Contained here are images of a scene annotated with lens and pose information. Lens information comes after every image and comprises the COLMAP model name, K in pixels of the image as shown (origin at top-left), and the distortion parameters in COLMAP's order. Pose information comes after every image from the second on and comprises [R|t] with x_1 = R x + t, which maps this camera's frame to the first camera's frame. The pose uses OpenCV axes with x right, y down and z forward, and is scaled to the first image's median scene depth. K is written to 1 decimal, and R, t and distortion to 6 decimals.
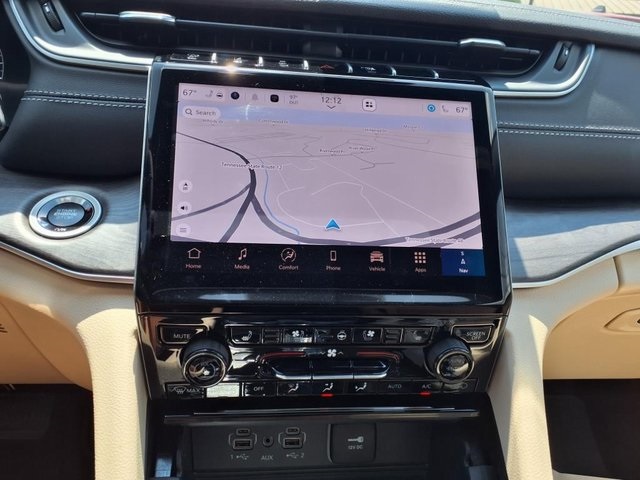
lens RADIAL K [[529.6, 0, 320.0], [0, 529.6, 240.0], [0, 0, 1]] dist [0.019857, -0.005544]
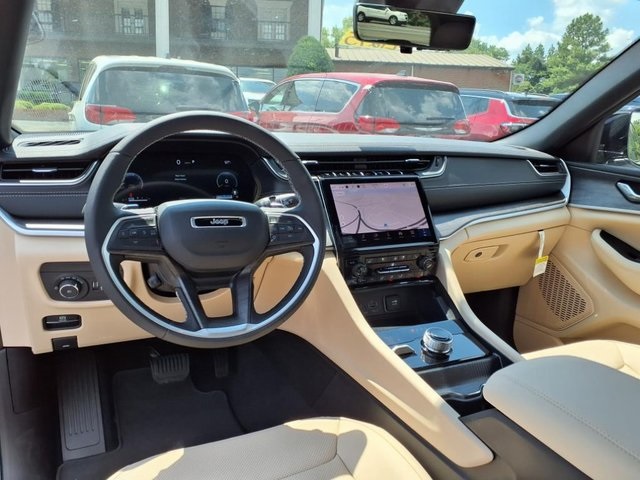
lens RADIAL K [[529.6, 0, 320.0], [0, 529.6, 240.0], [0, 0, 1]] dist [0.019857, -0.005544]
pose [[0.955205, -0.112291, 0.273815, -1.150295], [0.136169, 0.988227, -0.069756, 0.213517], [-0.262758, 0.103917, 0.959249, -1.795510]]
